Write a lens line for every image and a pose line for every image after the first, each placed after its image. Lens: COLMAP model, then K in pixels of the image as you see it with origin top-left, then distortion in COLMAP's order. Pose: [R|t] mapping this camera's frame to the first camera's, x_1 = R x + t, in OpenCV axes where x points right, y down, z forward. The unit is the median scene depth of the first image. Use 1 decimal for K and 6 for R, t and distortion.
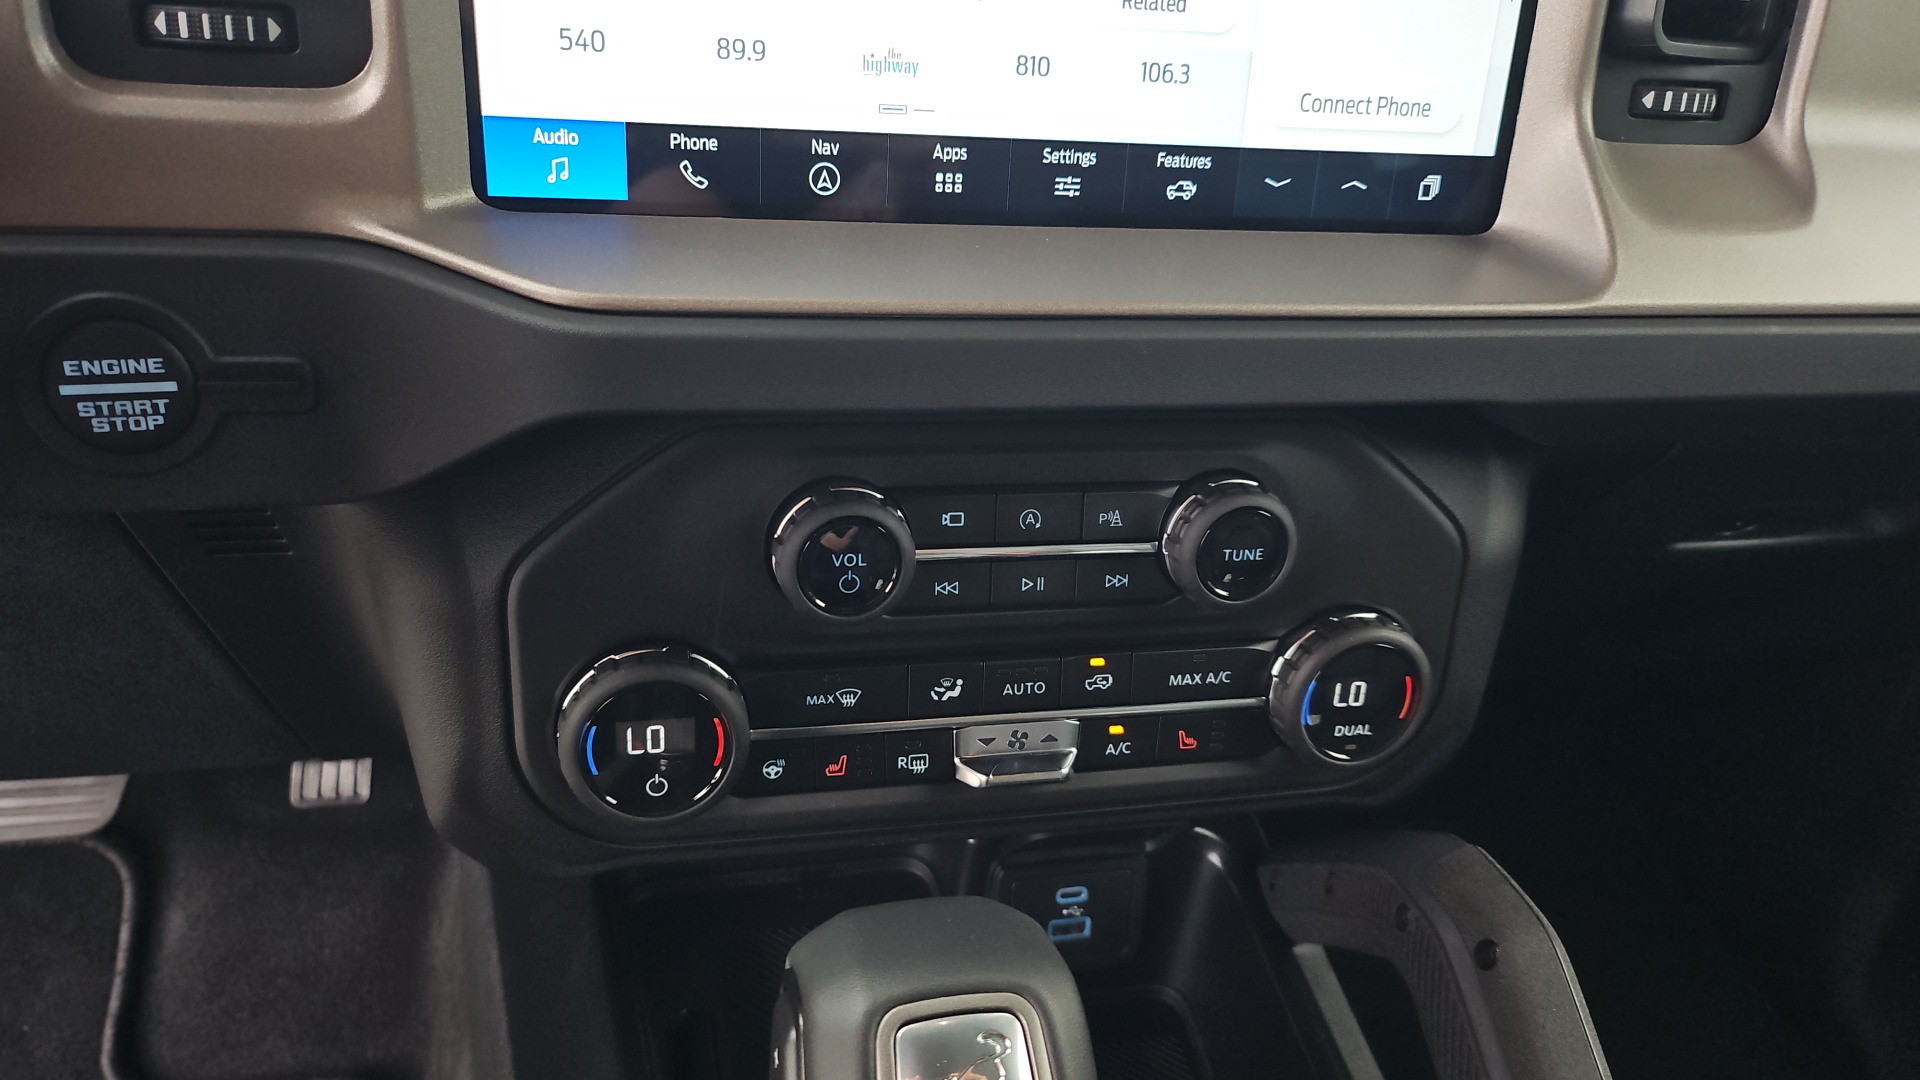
lens RADIAL K [[1322.8, 0, 981.2], [0, 1322.8, 528.0], [0, 0, 1]] dist [0.050225, -0.065745]
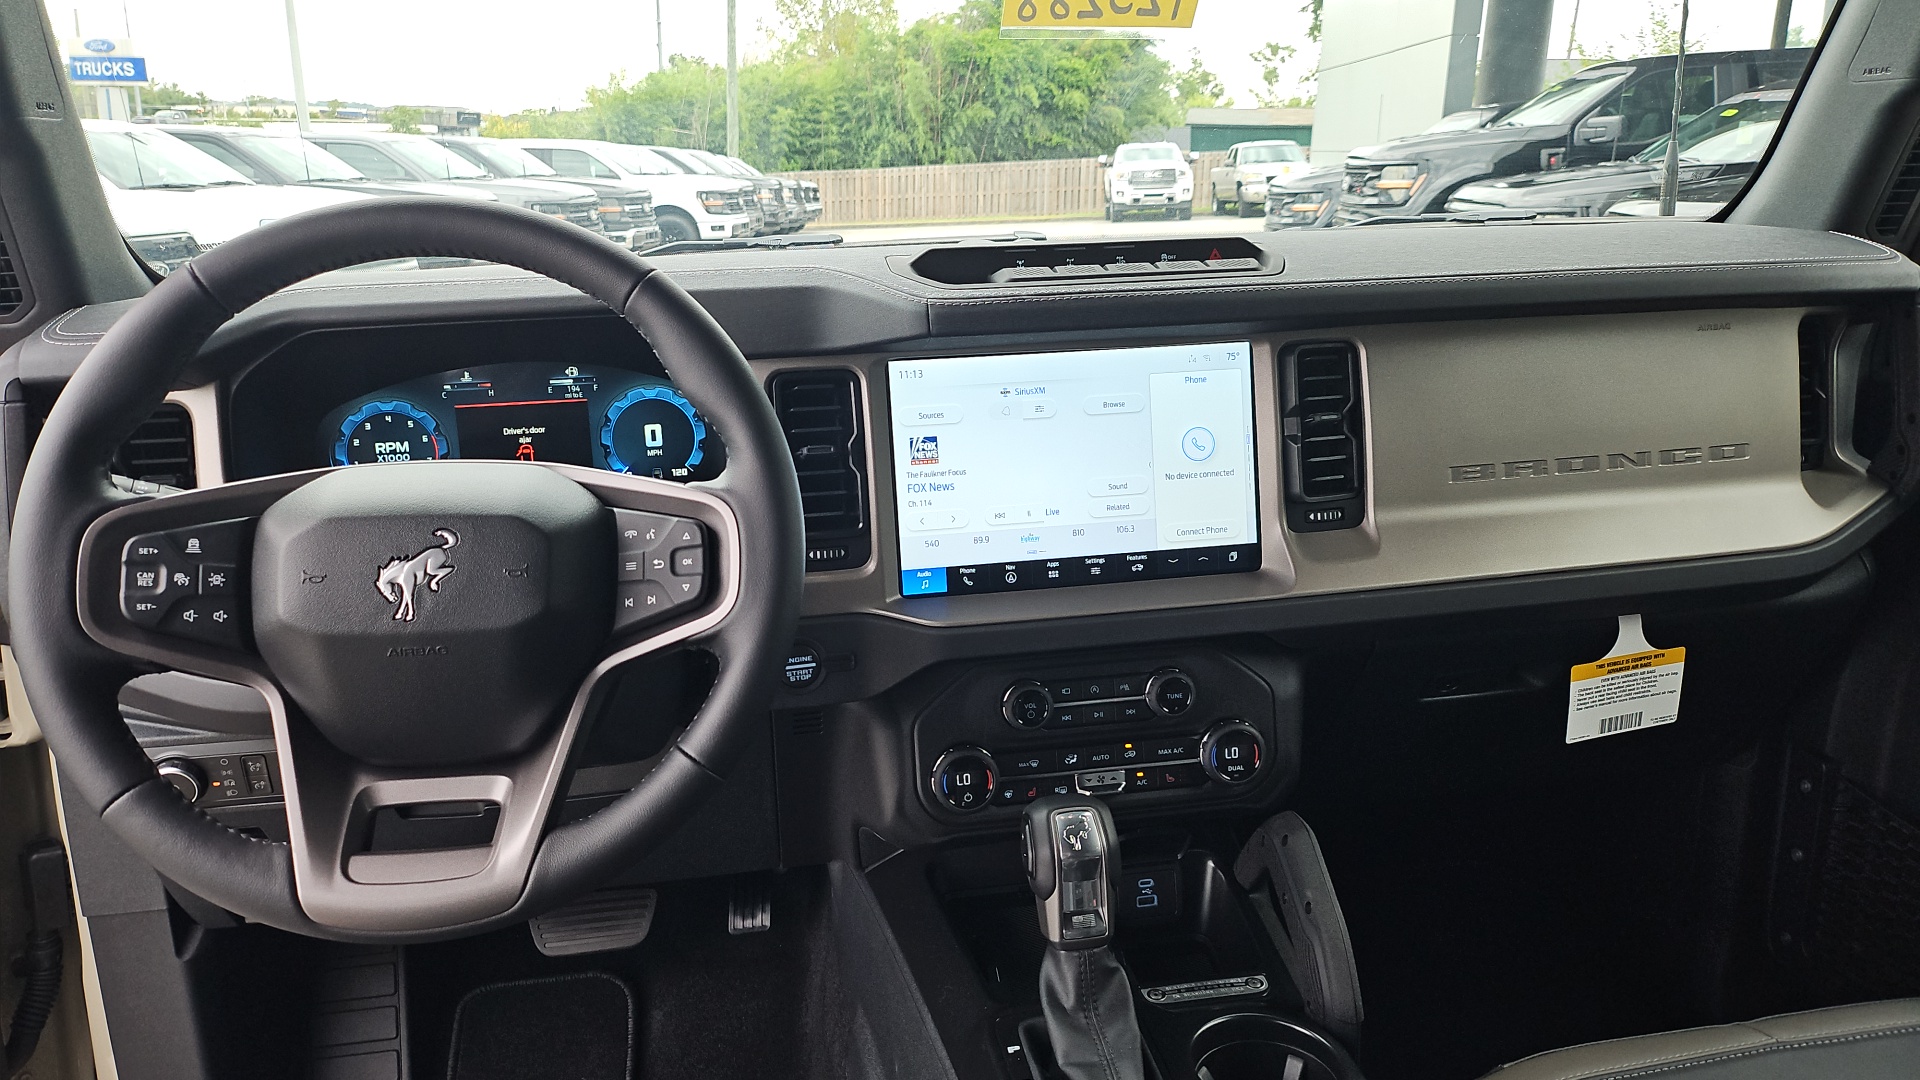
lens RADIAL K [[1322.8, 0, 981.2], [0, 1322.8, 528.0], [0, 0, 1]] dist [0.050225, -0.065745]
pose [[0.988981, -0.102993, -0.106345, 0.131839], [0.074311, 0.966645, -0.245102, 0.326175], [0.128042, 0.234499, 0.963647, -1.761066]]
